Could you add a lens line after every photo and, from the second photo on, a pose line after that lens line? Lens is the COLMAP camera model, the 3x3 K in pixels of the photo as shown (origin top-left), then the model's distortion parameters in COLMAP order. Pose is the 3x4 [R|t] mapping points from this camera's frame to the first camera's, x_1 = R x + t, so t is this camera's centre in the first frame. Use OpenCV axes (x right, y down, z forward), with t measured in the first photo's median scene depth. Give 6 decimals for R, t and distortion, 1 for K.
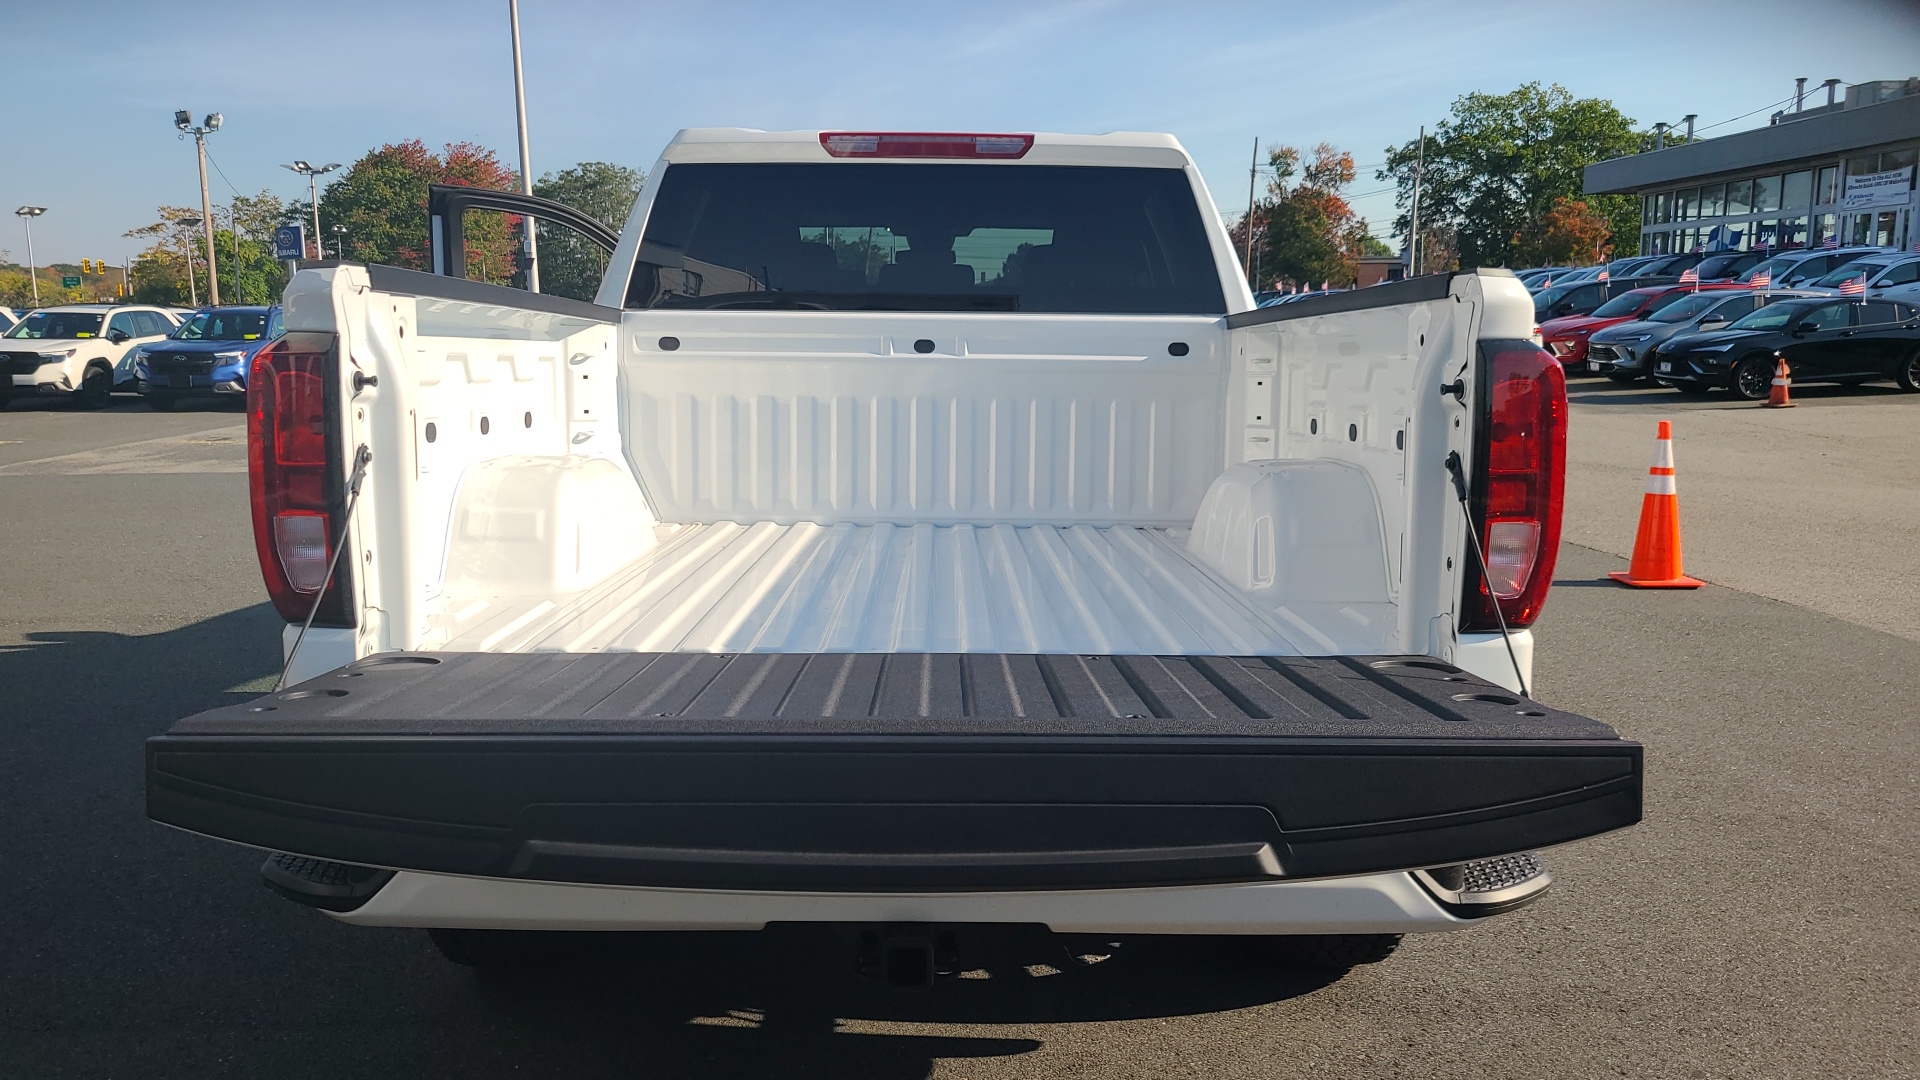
lens RADIAL K [[1445.1, 0, 952.3], [0, 1445.1, 554.0], [0, 0, 1]] dist [0.049641, -0.041003]
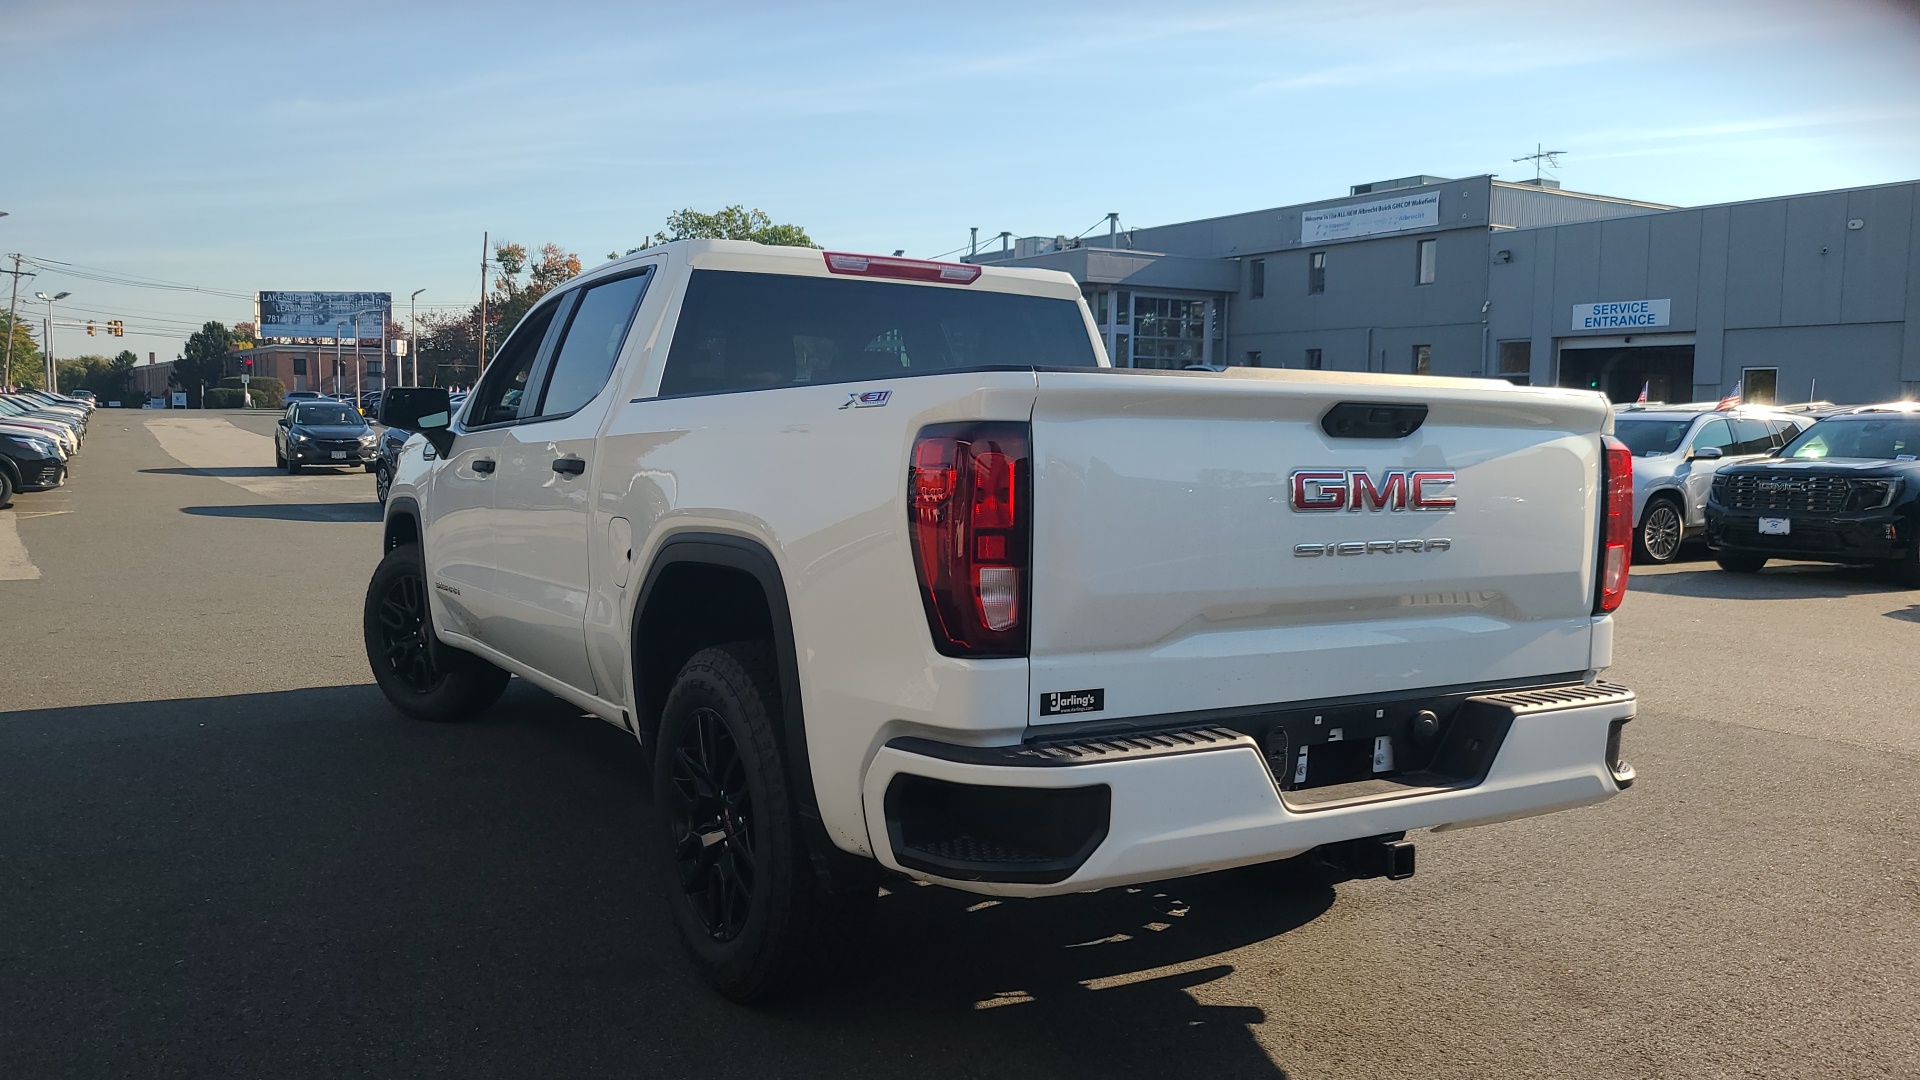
lens RADIAL K [[1445.1, 0, 956.6], [0, 1445.1, 555.9], [0, 0, 1]] dist [0.049641, -0.041003]
pose [[0.860029, -0.031523, 0.509271, -0.587486], [0.064138, 0.996852, -0.046610, 0.009772], [-0.506198, 0.072750, 0.859343, -0.022025]]
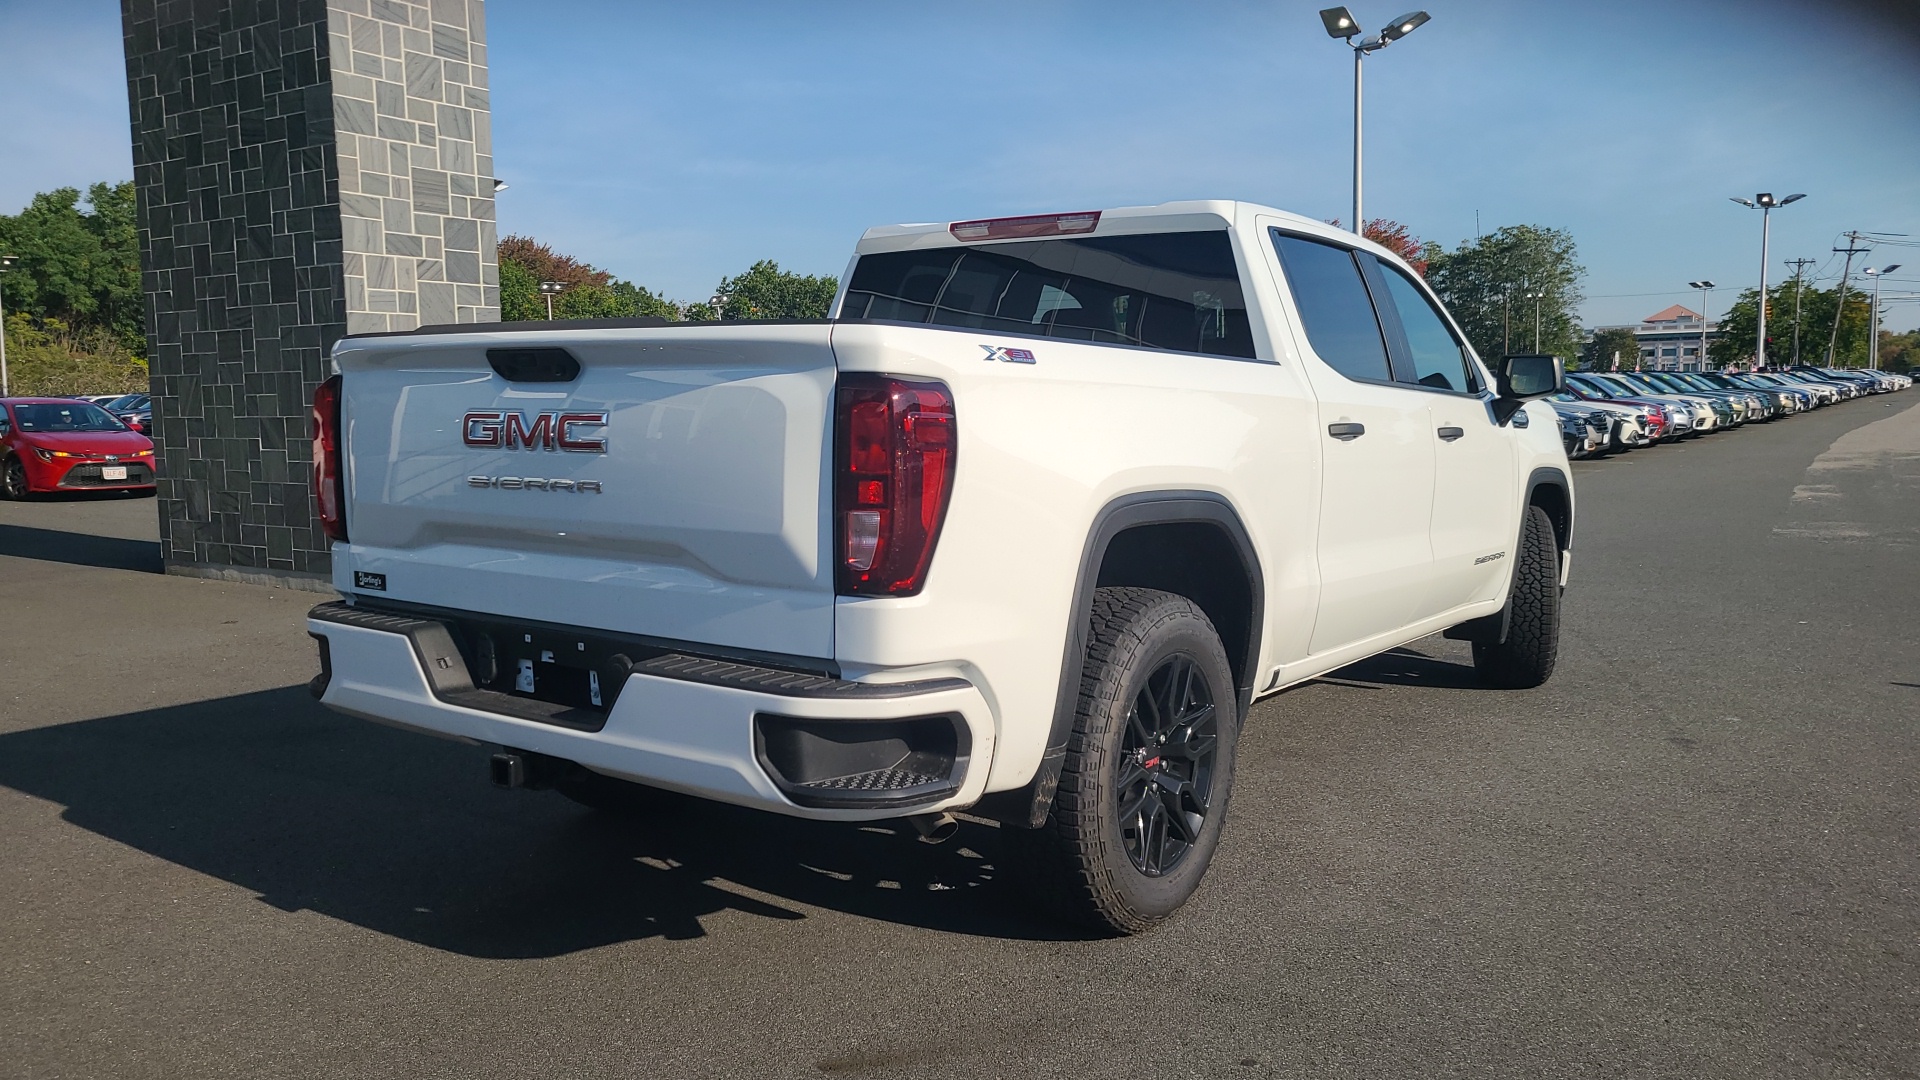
lens RADIAL K [[1445.1, 0, 921.5], [0, 1445.1, 566.6], [0, 0, 1]] dist [0.049641, -0.041003]
pose [[0.805730, 0.063694, -0.588849, 0.642050], [-0.086472, 0.996198, -0.010564, 0.019960], [0.585937, 0.059431, 0.808174, -0.009076]]
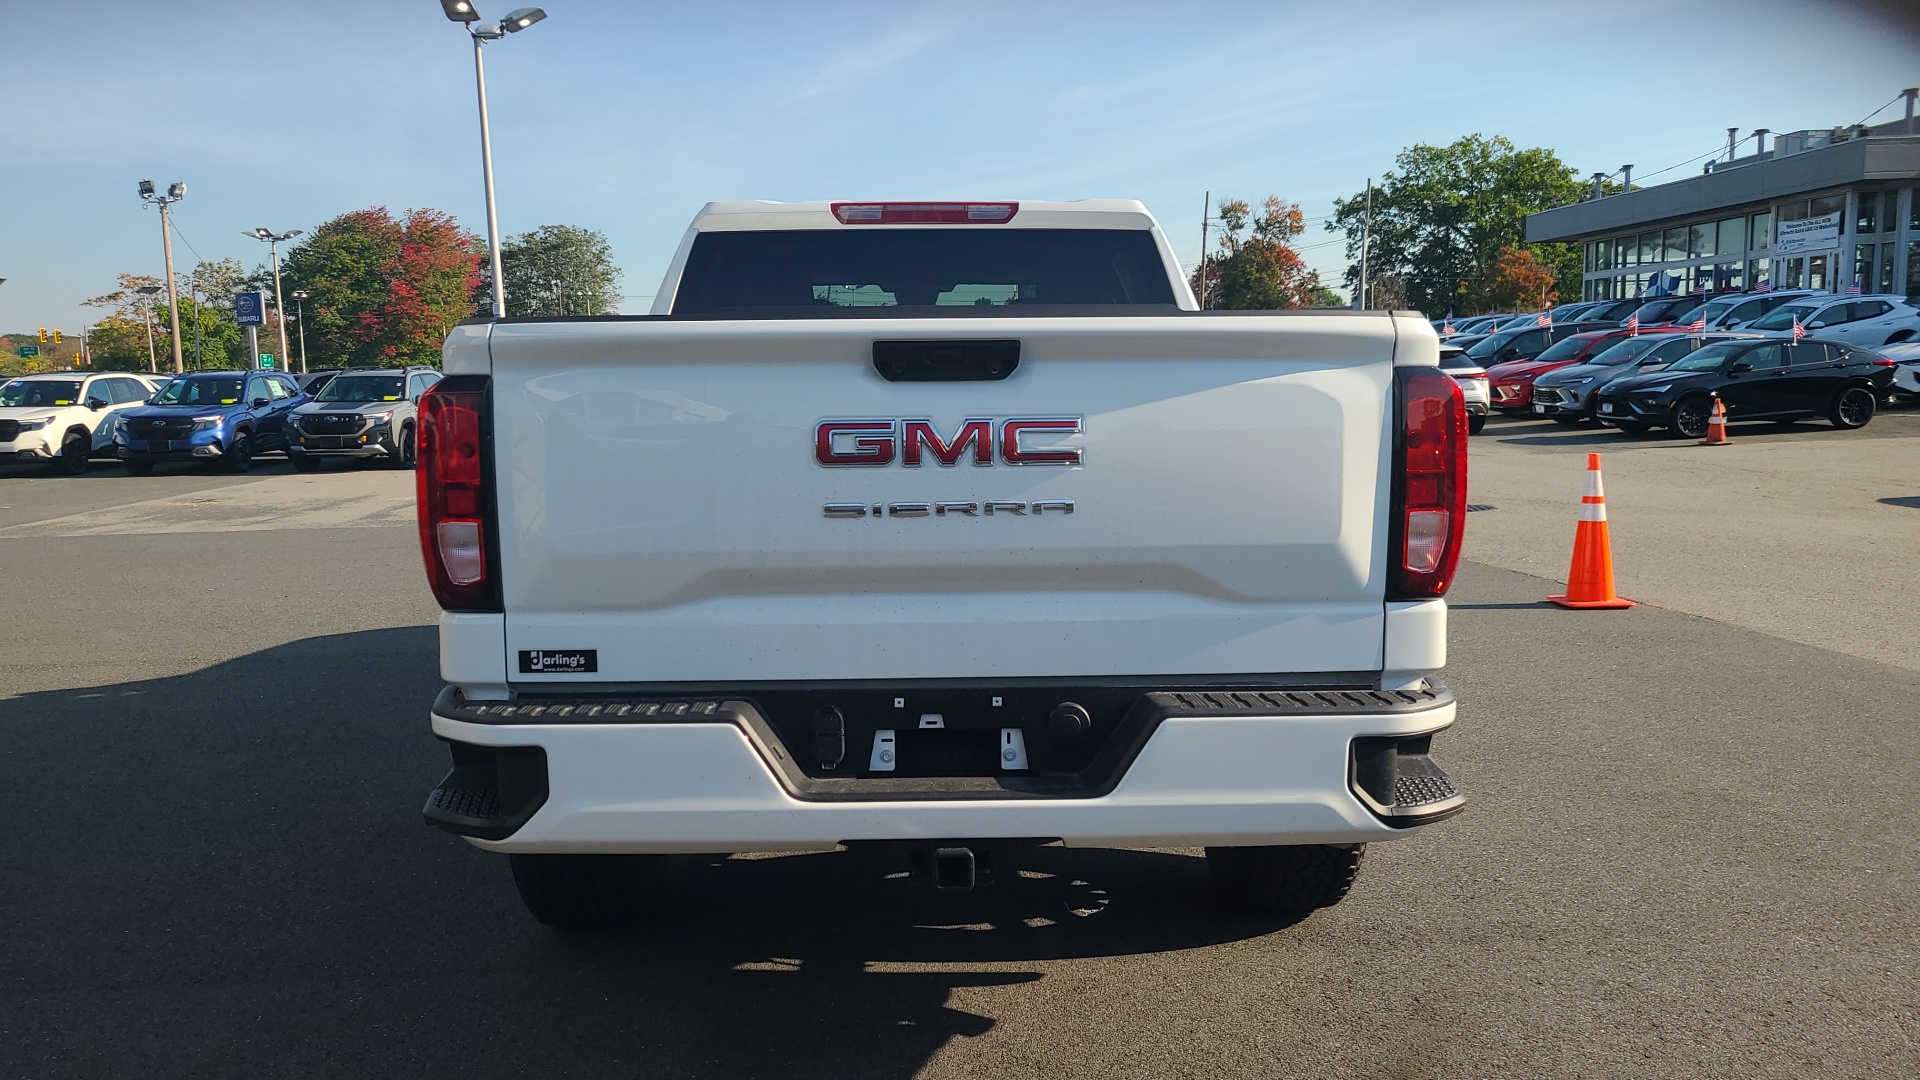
lens RADIAL K [[1445.1, 0, 937.7], [0, 1445.1, 568.4], [0, 0, 1]] dist [0.049641, -0.041003]
pose [[0.999691, -0.018276, 0.016840, -0.031134], [0.018734, 0.999447, -0.027455, 0.028913], [-0.016329, 0.027762, 0.999481, -0.131280]]
